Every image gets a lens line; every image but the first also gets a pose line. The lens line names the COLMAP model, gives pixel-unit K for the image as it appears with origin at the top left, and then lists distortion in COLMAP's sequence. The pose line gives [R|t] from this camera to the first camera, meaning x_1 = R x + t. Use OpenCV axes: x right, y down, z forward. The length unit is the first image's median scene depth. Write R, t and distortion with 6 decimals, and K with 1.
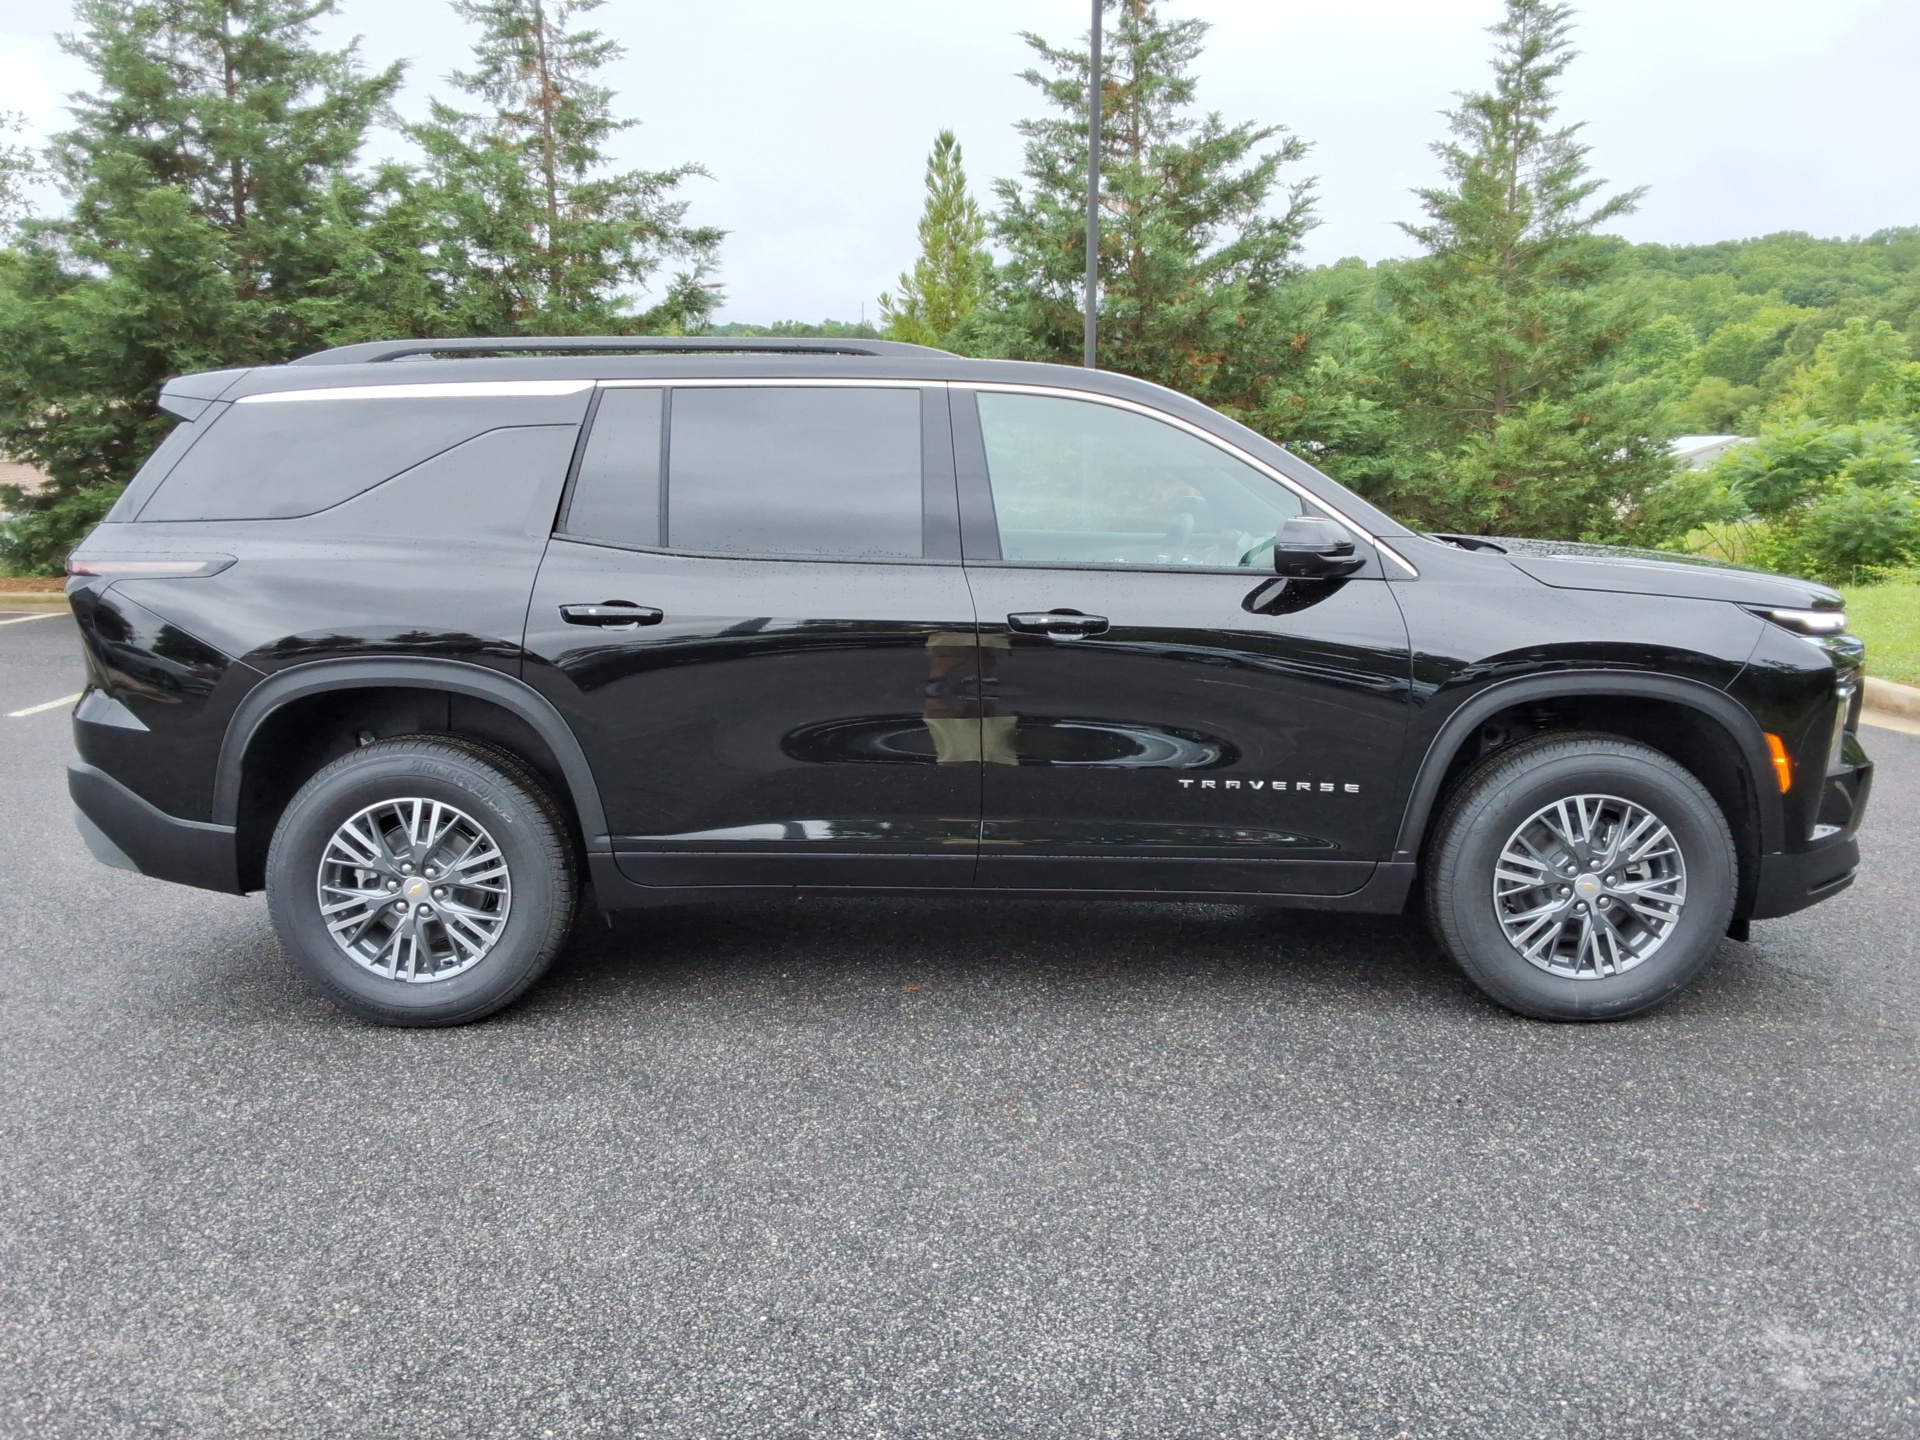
lens RADIAL K [[1528.8, 0, 960.0], [0, 1528.8, 720.0], [0, 0, 1]] dist [0.076910, -0.123577]
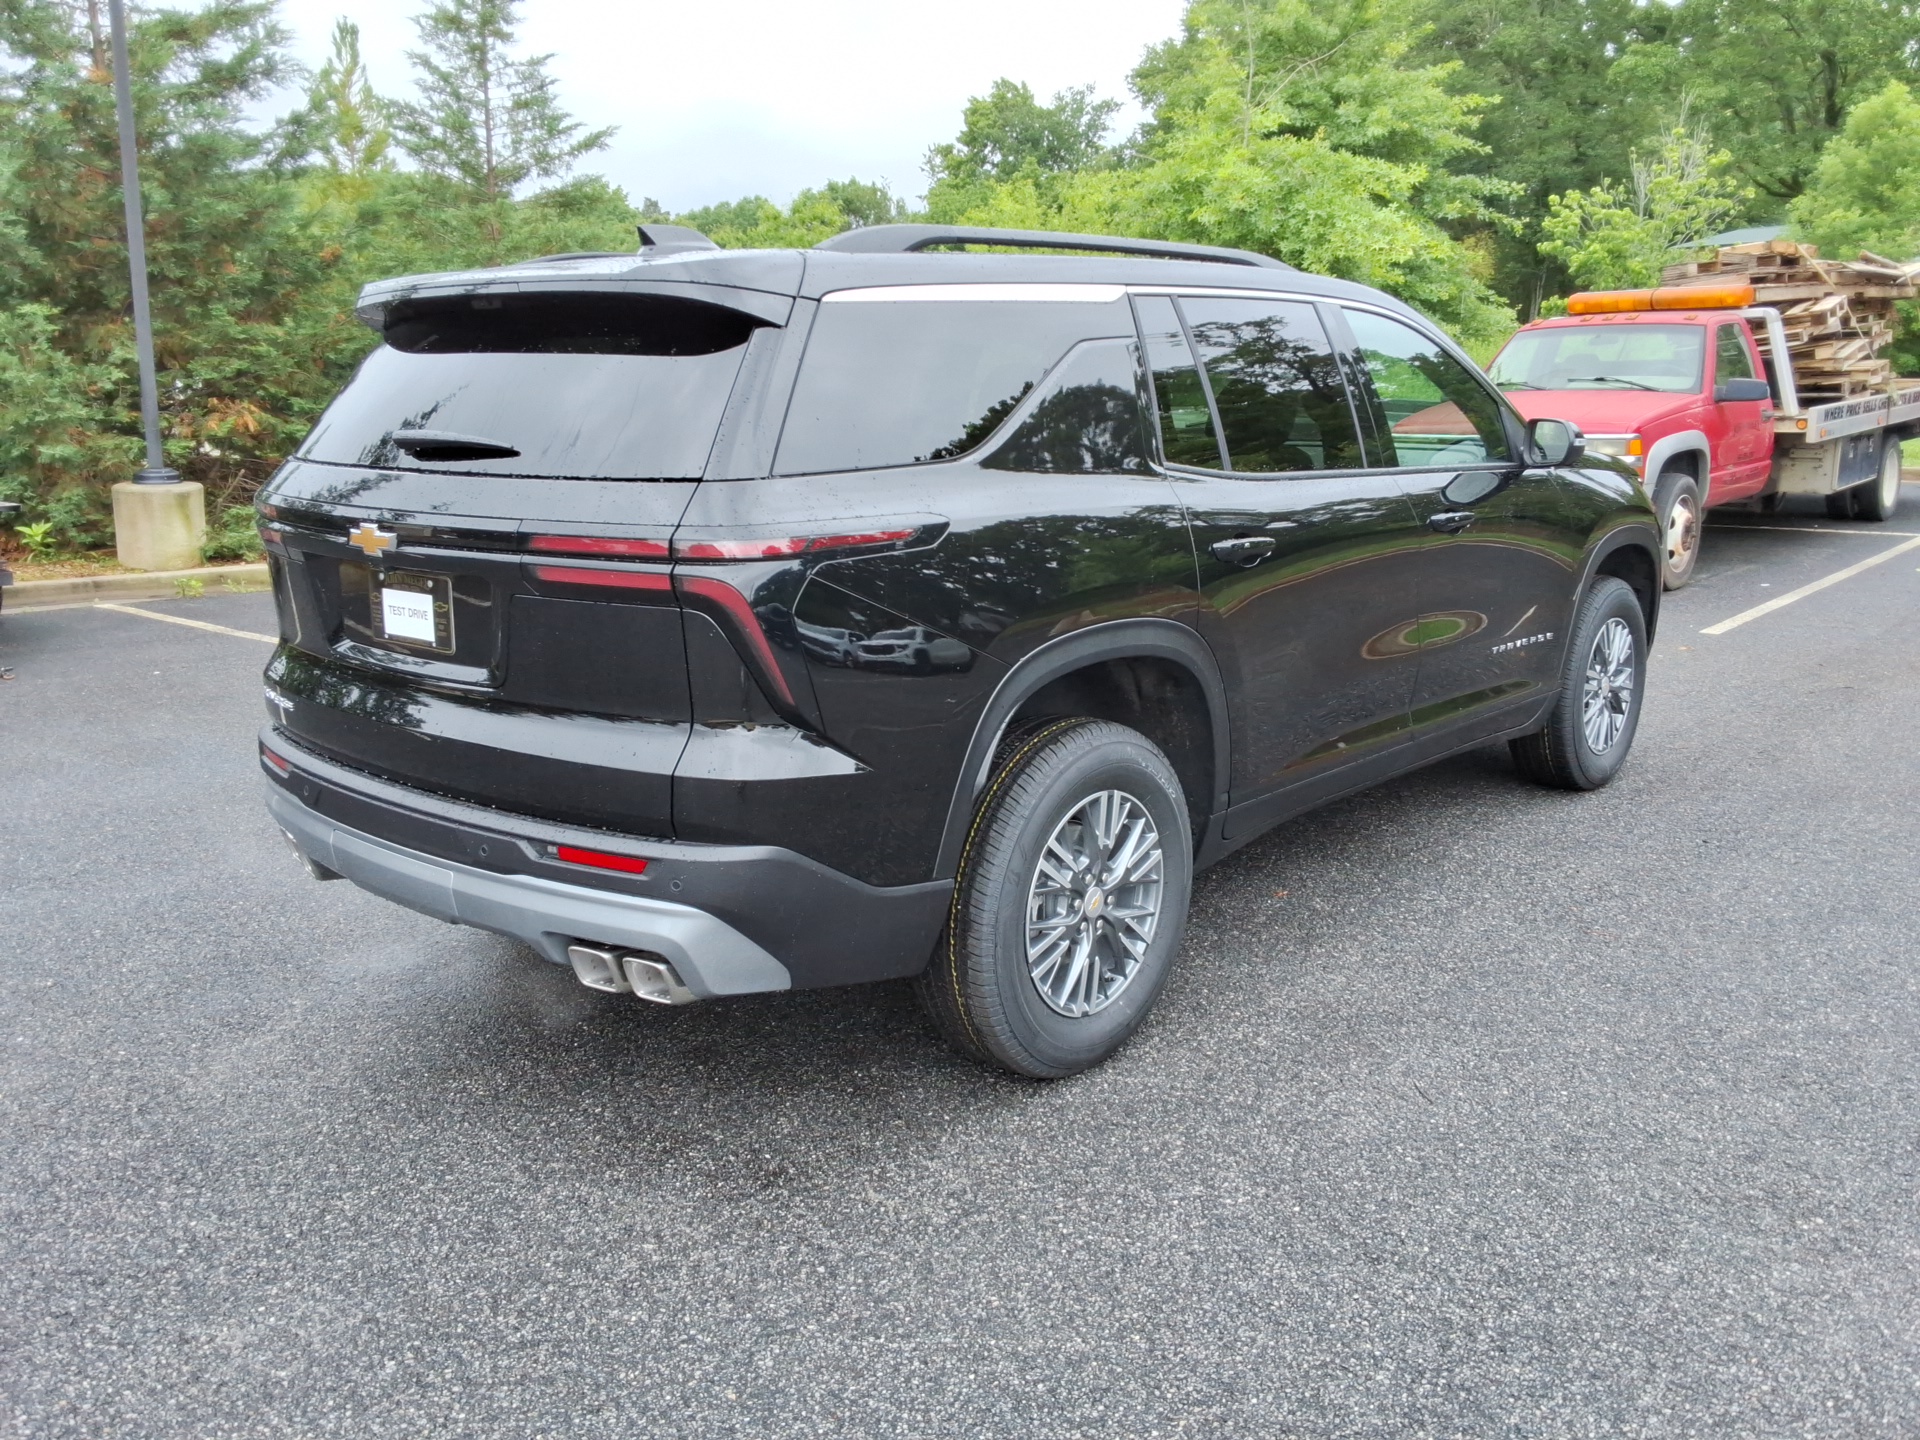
lens RADIAL K [[1508.0, 0, 960.0], [0, 1508.0, 720.0], [0, 0, 1]] dist [0.086792, -0.111349]
pose [[0.664019, -0.169896, 0.728158, -0.242186], [0.135190, 0.985073, 0.106558, -0.020538], [-0.735393, 0.027683, 0.677075, 0.122870]]
